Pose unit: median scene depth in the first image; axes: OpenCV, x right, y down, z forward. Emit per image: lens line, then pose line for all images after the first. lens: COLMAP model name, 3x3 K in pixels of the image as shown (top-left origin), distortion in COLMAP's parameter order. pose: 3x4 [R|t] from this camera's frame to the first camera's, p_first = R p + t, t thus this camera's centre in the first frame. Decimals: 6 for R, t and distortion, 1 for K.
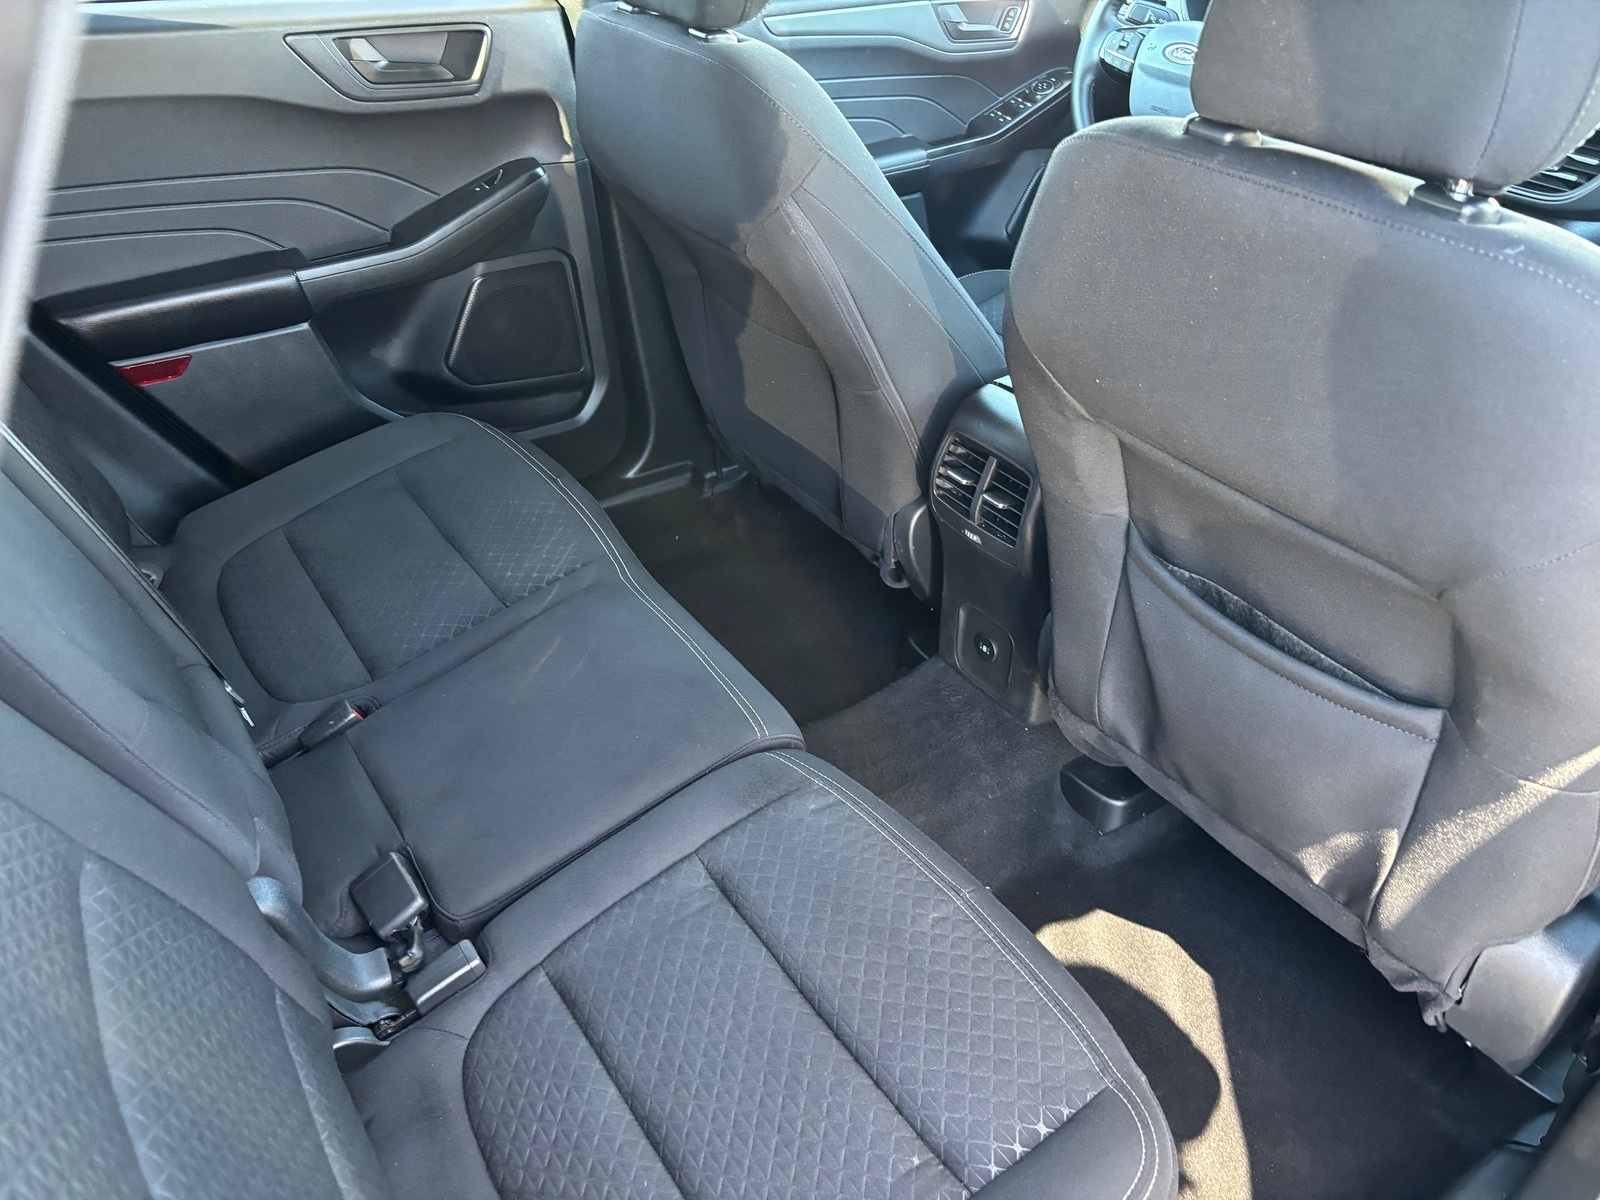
lens RADIAL K [[1216.9, 0, 800.0], [0, 1216.9, 600.0], [0, 0, 1]] dist [0.006774, -0.006762]
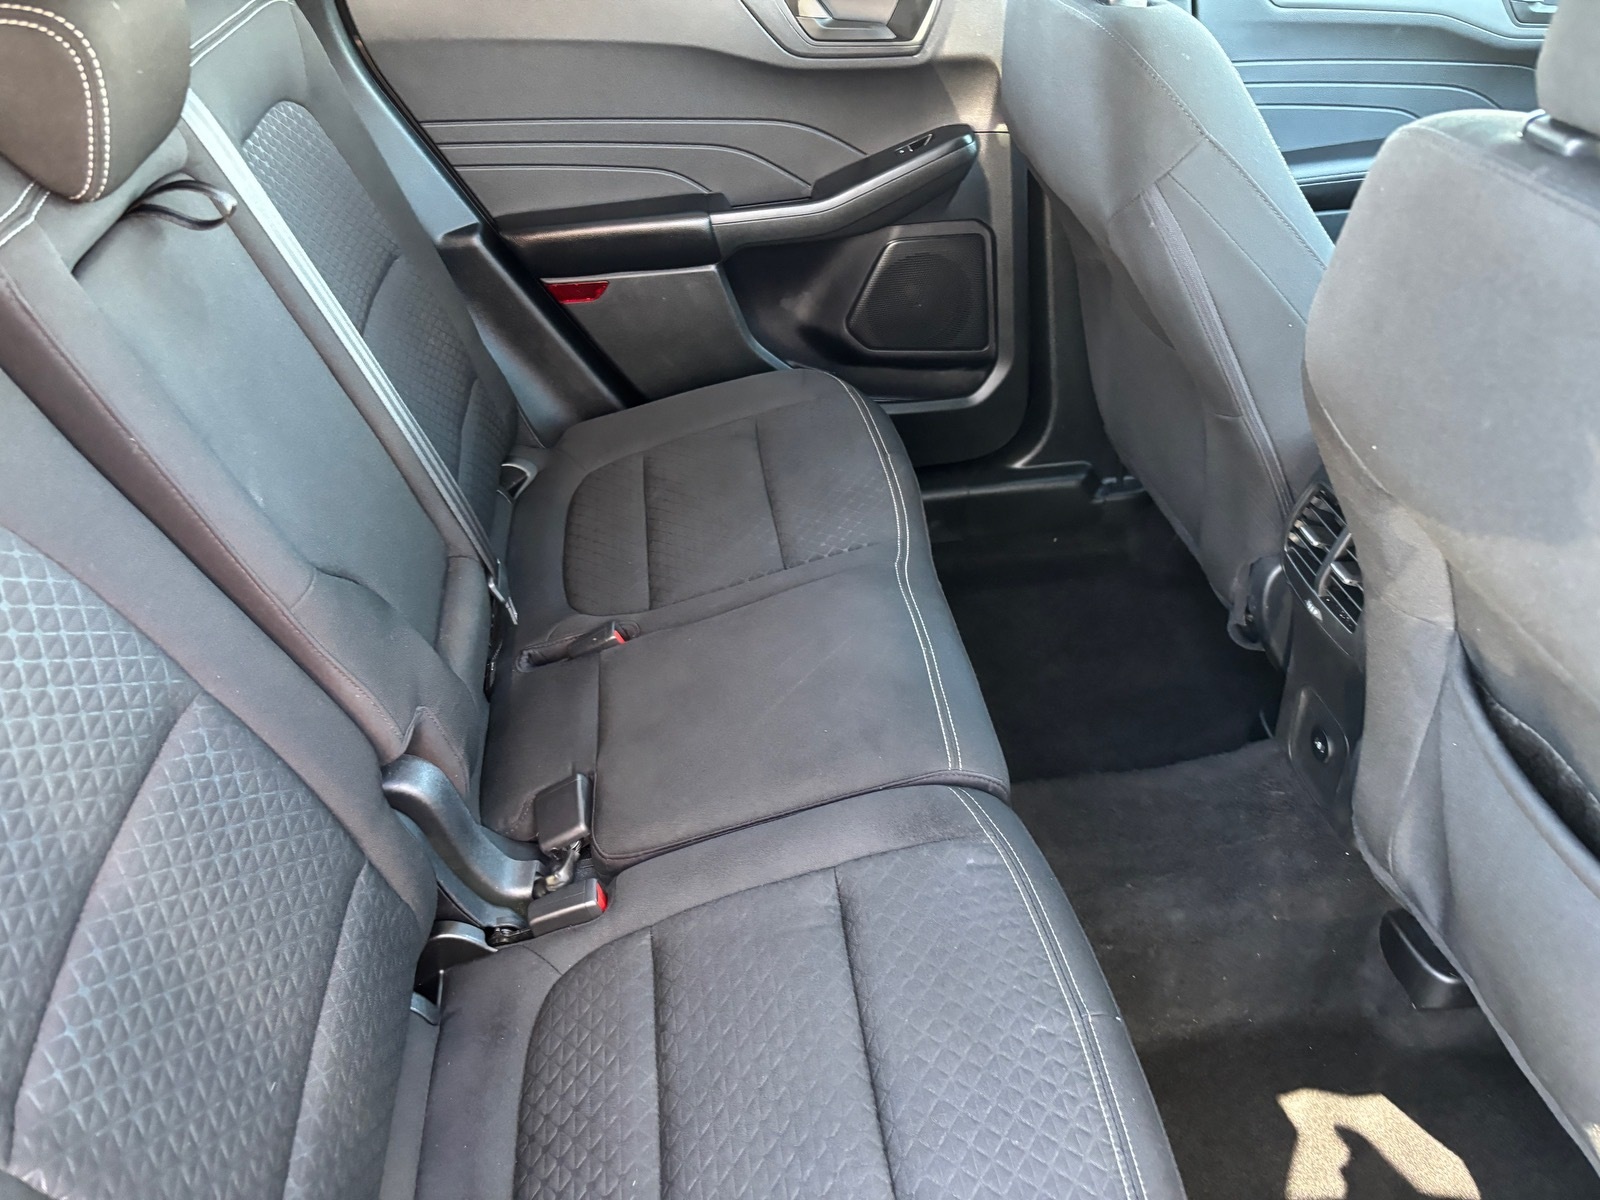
lens RADIAL K [[1224.1, 0, 800.1], [0, 1224.1, 581.5], [0, 0, 1]] dist [0.004992, 0.000560]
pose [[0.887974, 0.222262, -0.402619, 0.162645], [-0.221330, 0.973941, 0.049512, -0.034759], [0.403132, 0.045147, 0.914028, 0.090009]]
